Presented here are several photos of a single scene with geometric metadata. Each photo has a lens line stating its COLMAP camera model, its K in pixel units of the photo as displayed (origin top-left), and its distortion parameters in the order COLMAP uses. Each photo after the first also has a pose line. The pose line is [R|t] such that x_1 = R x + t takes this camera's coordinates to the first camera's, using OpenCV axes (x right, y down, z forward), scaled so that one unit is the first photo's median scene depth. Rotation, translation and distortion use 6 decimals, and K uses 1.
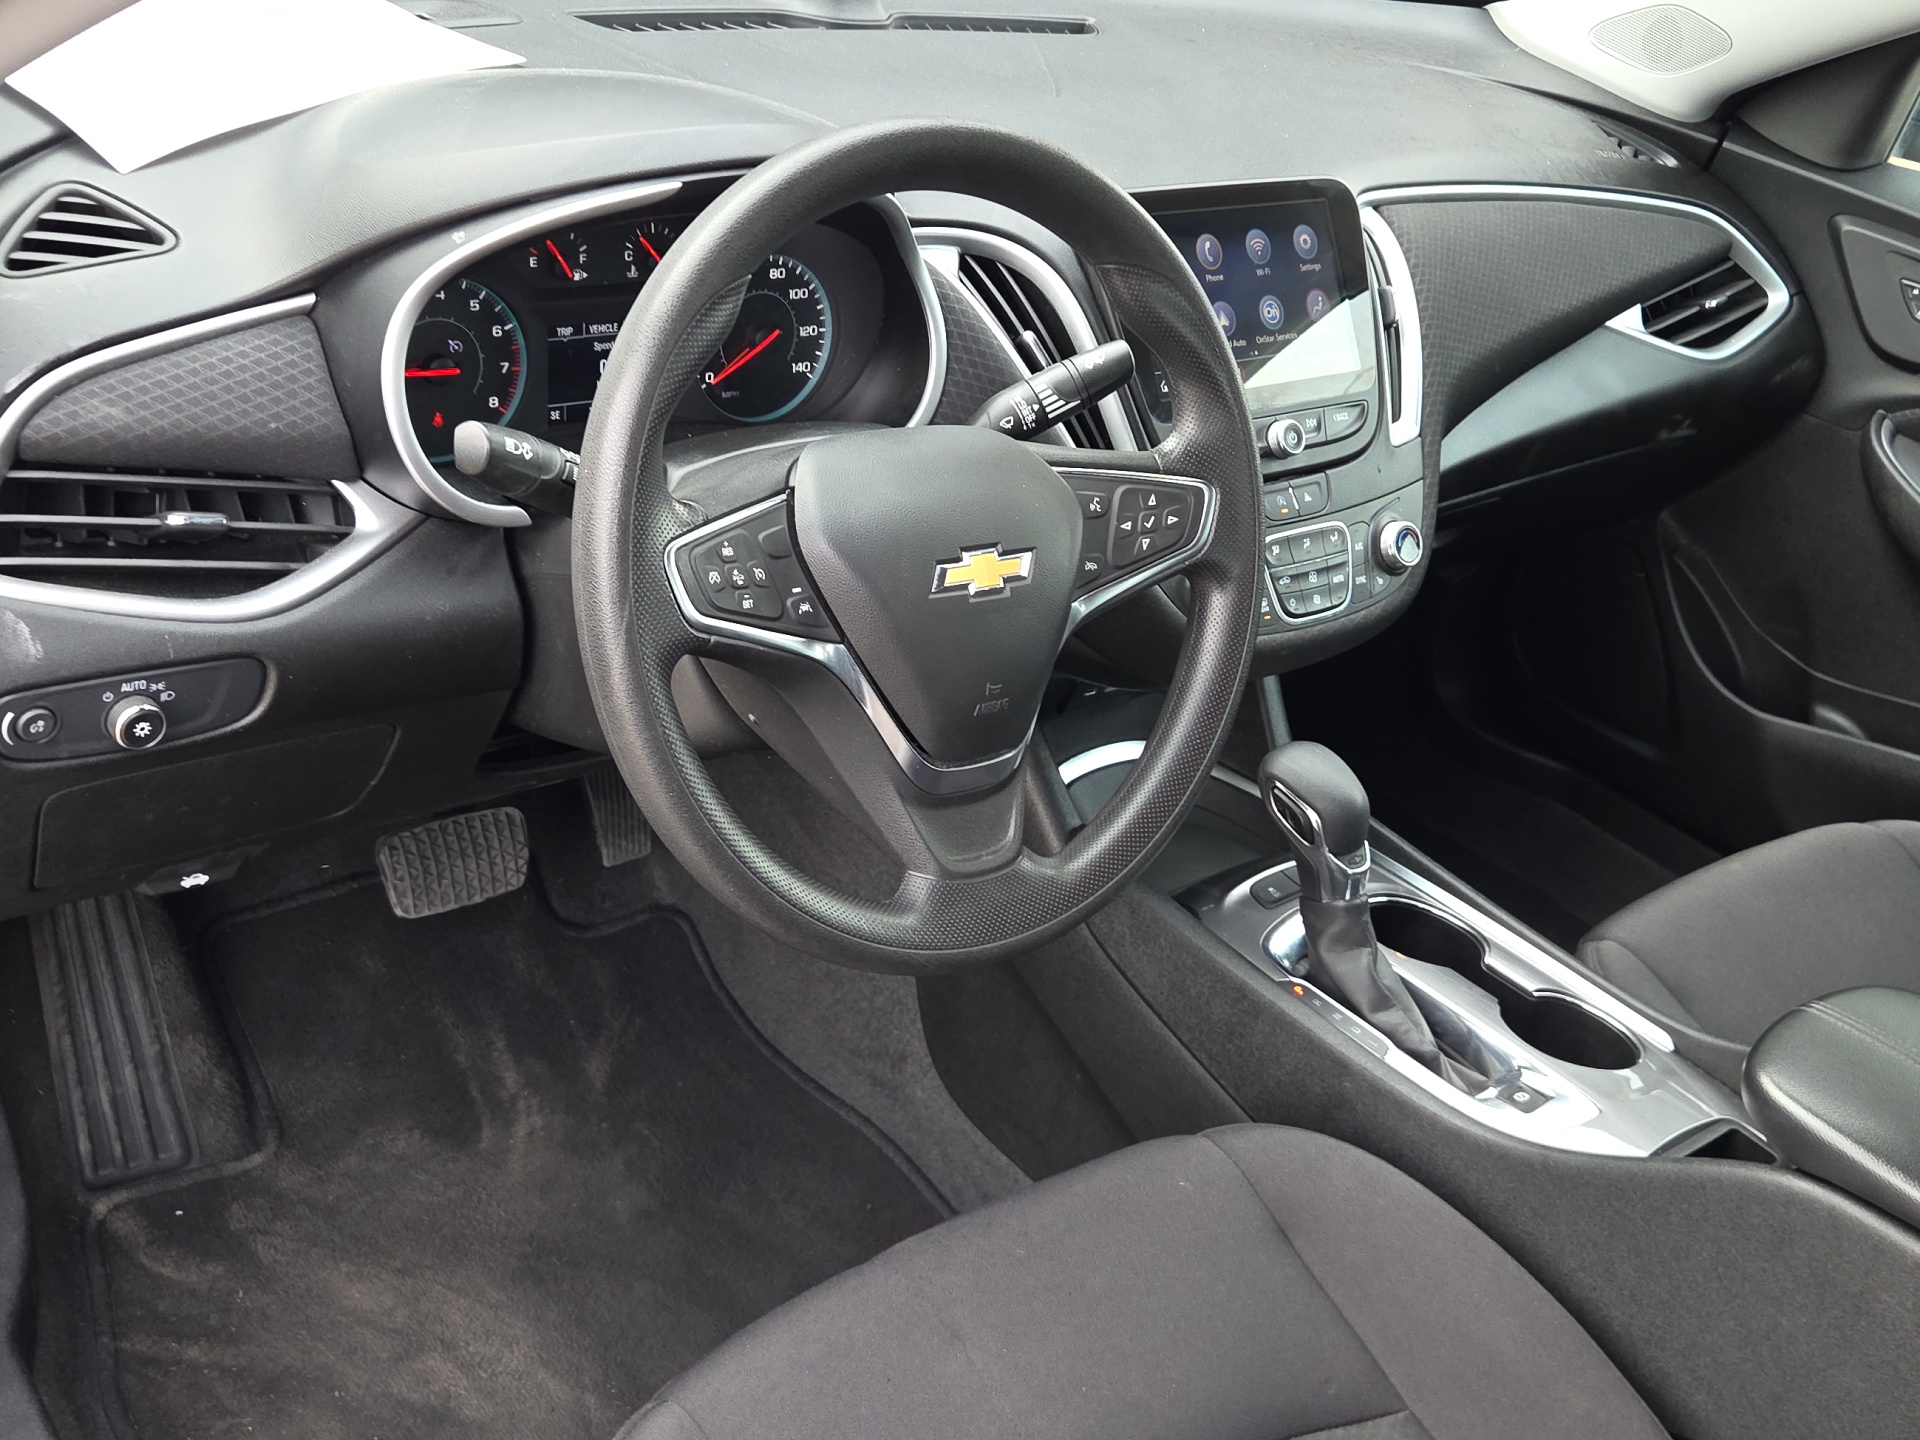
lens RADIAL K [[2018.7, 0, 955.7], [0, 2018.7, 713.1], [0, 0, 1]] dist [0.071073, -0.022992]
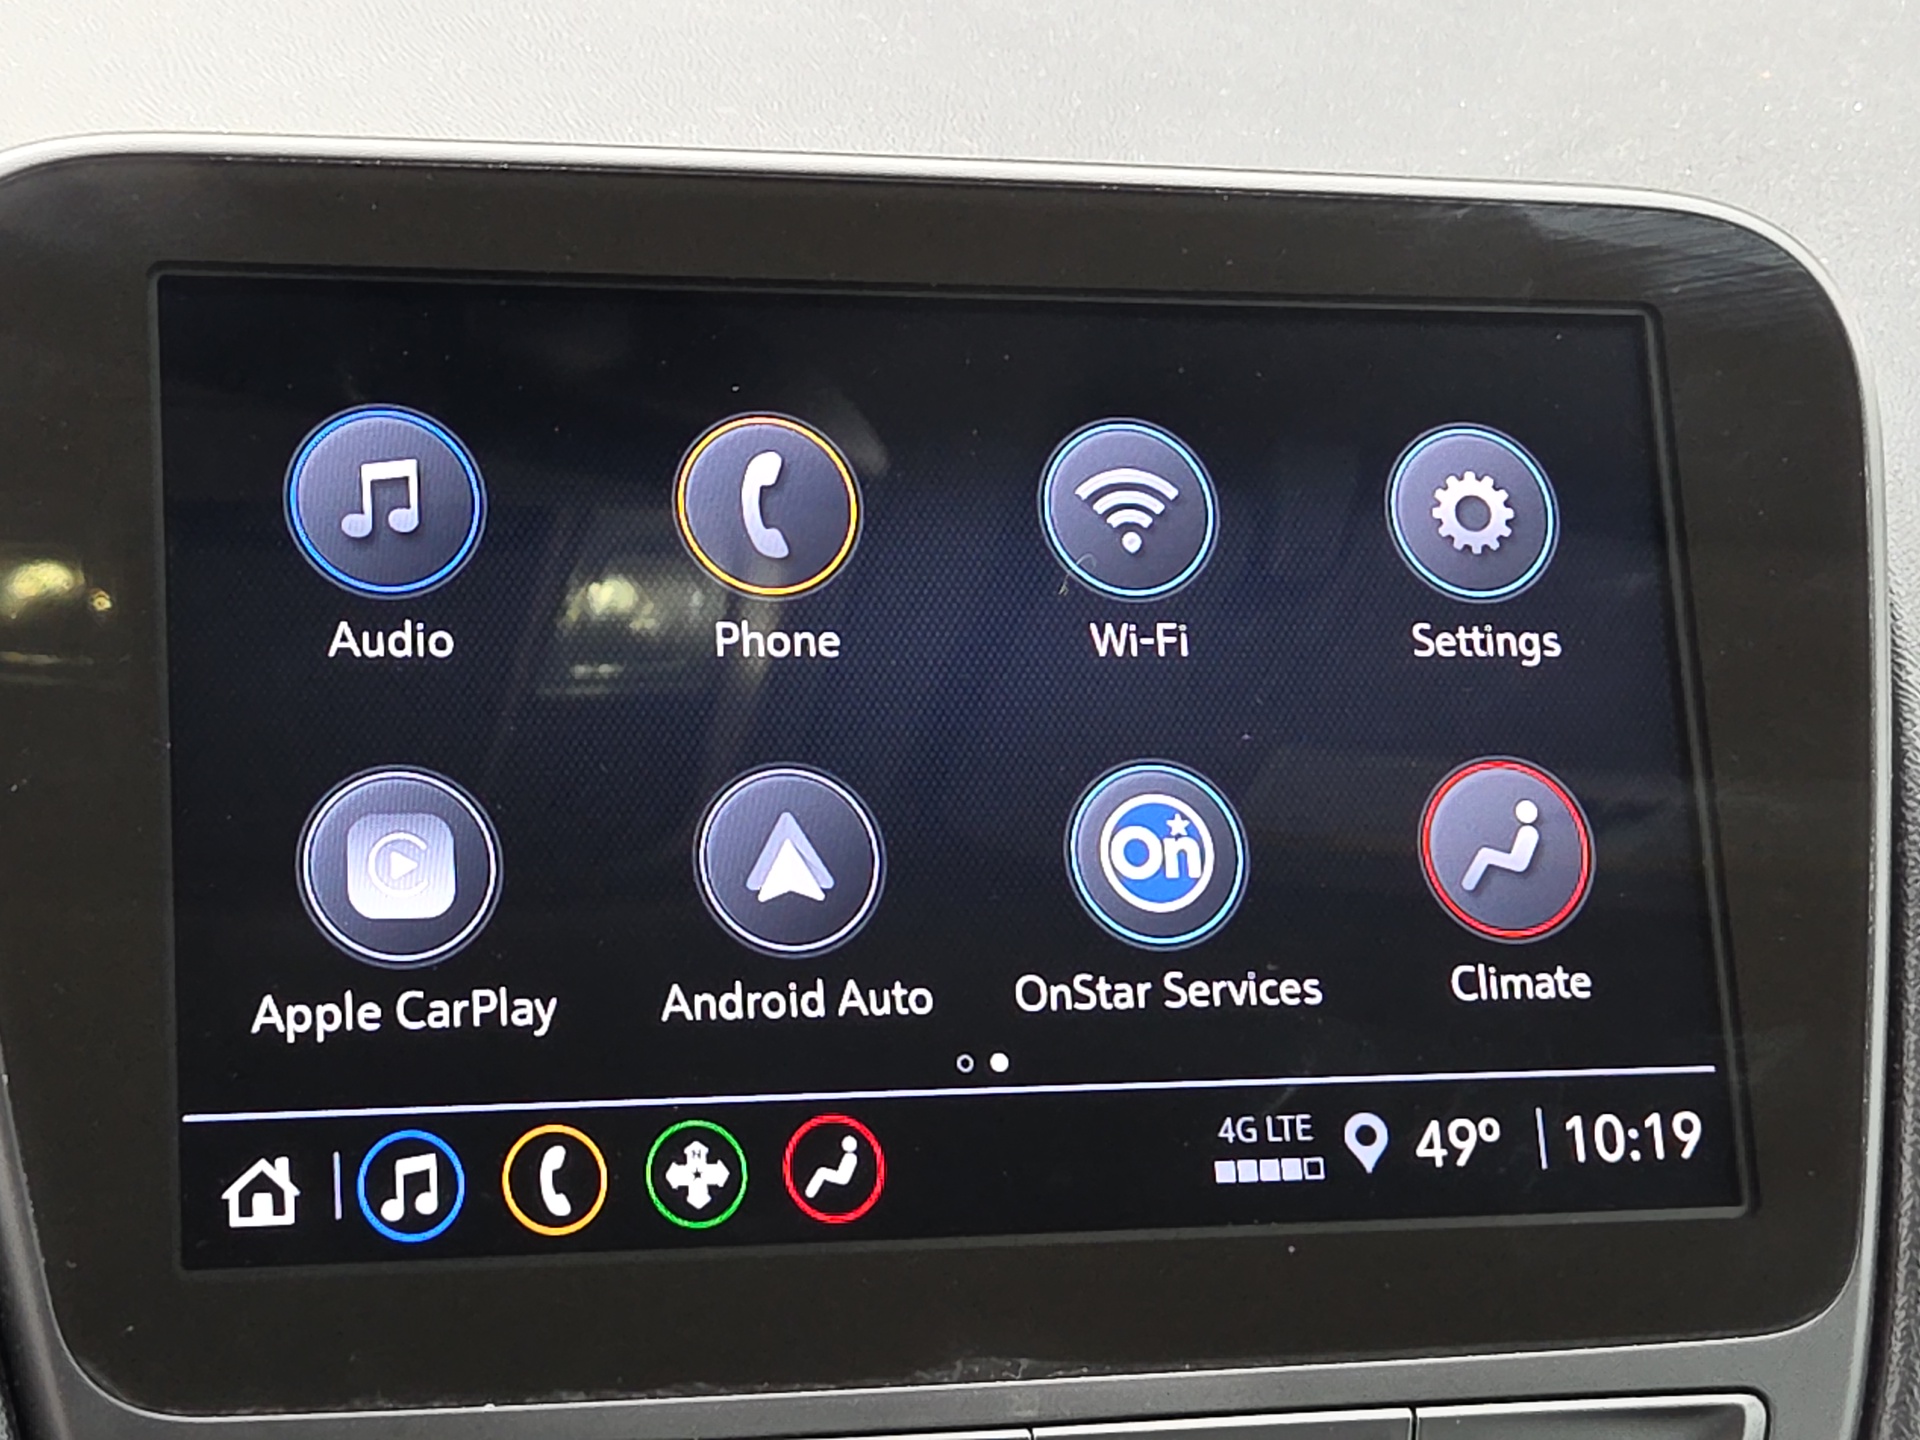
lens RADIAL K [[3903.9, 0, 960.0], [0, 3903.9, 720.0], [0, 0, 1]] dist [0.071401, -0.041246]
pose [[0.921766, 0.072962, -0.380820, 0.320107], [-0.153993, 0.970245, -0.186845, -0.164147], [0.355856, 0.230871, 0.905574, 0.782501]]
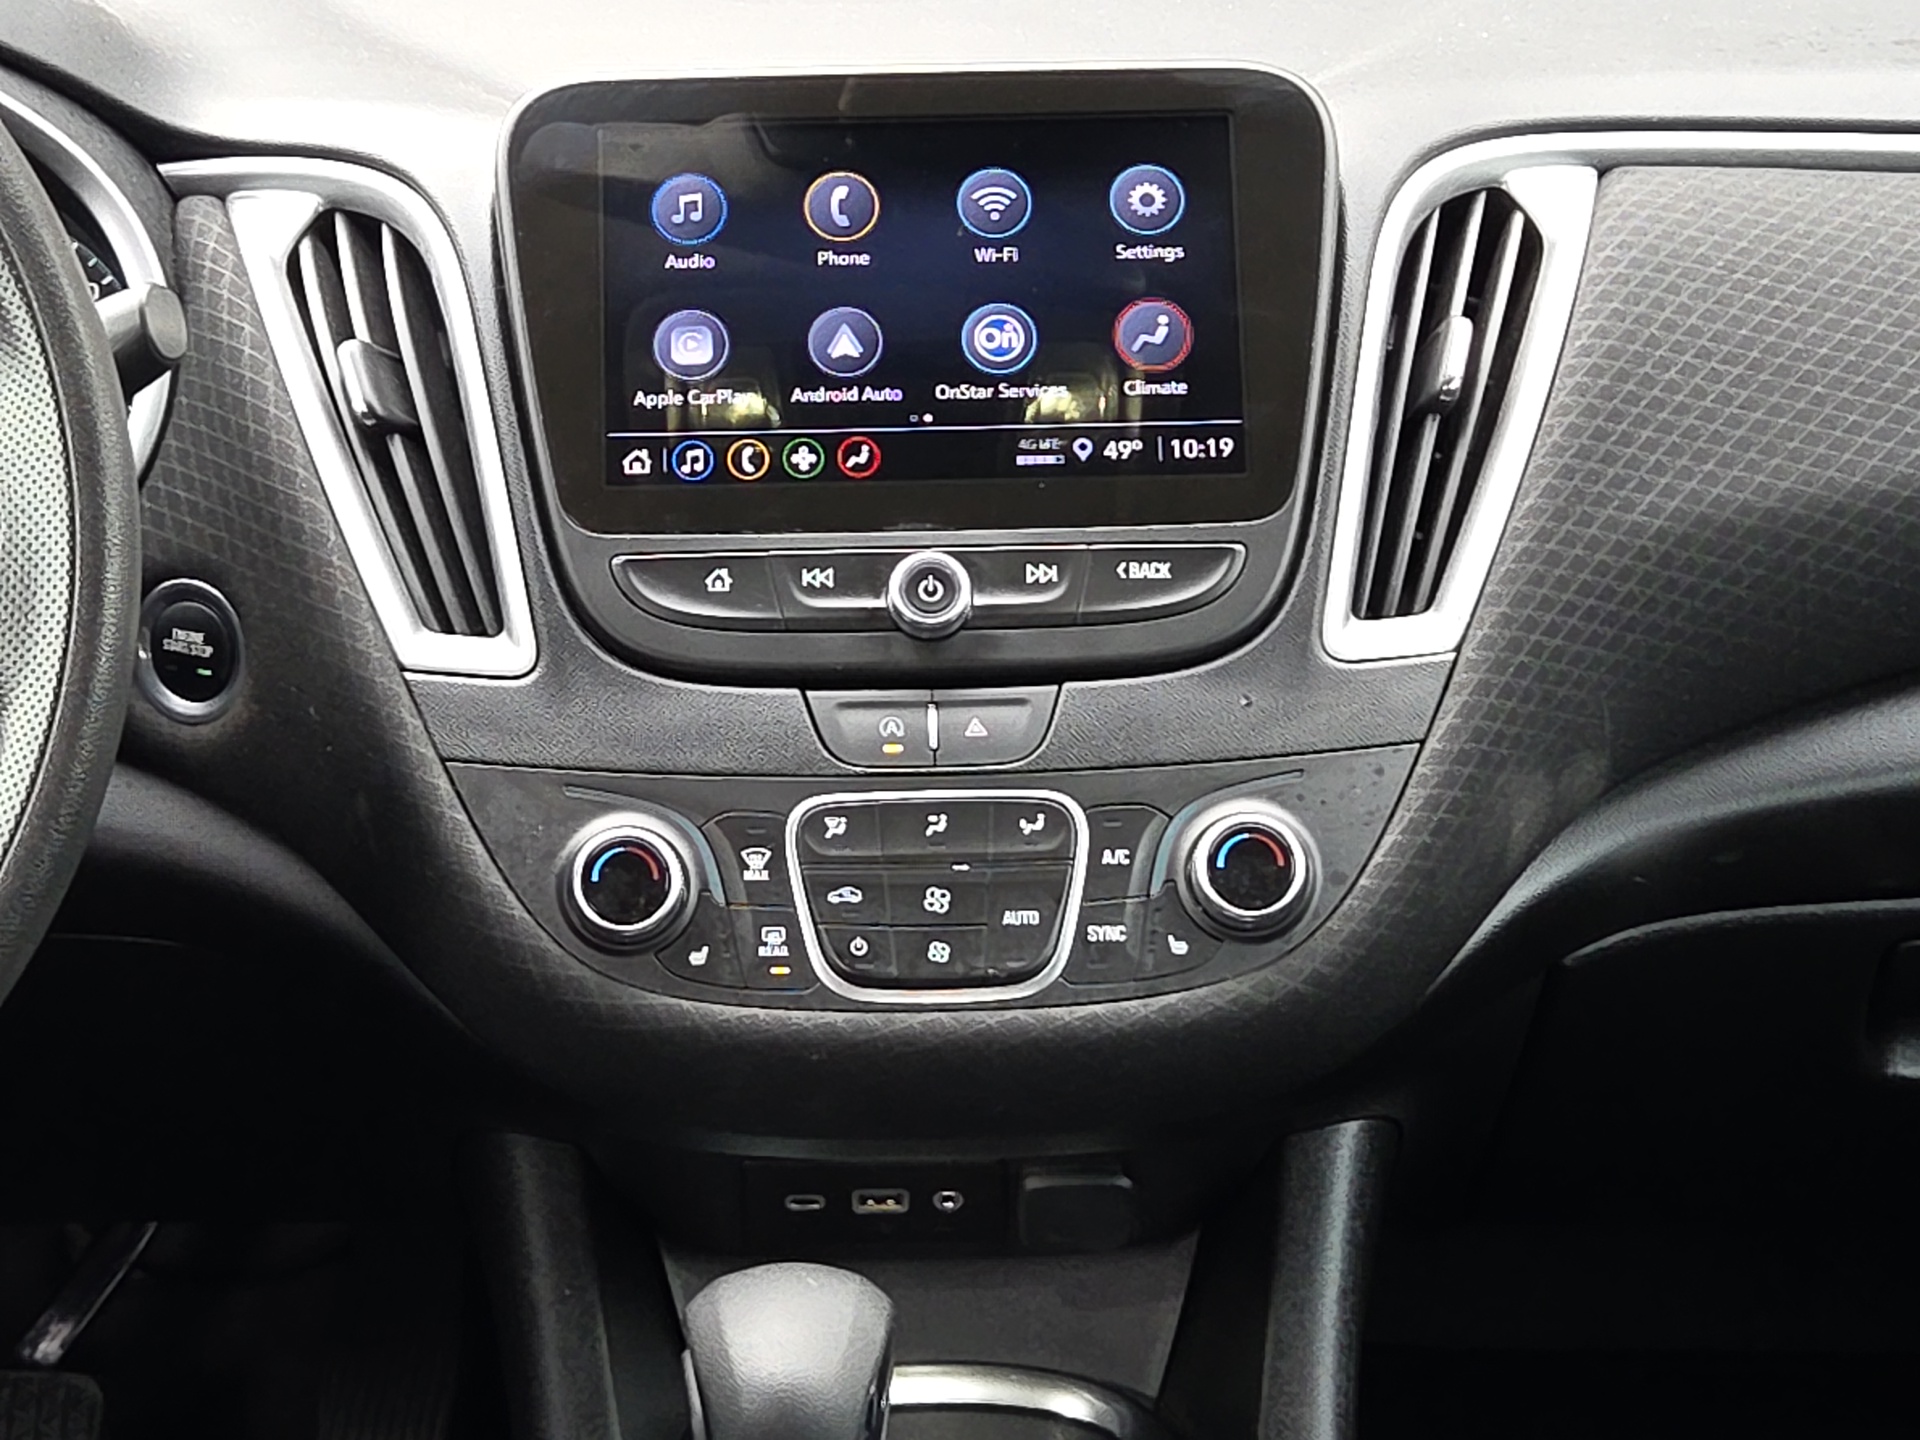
lens RADIAL K [[4387.4, 0, 853.8], [0, 4387.4, 719.9], [0, 0, 1]] dist [0.143417, -0.140867]
pose [[0.781291, 0.020892, -0.623817, 0.871957], [-0.182789, 0.963280, -0.196671, 0.098146], [0.596802, 0.267684, 0.756421, 0.303774]]
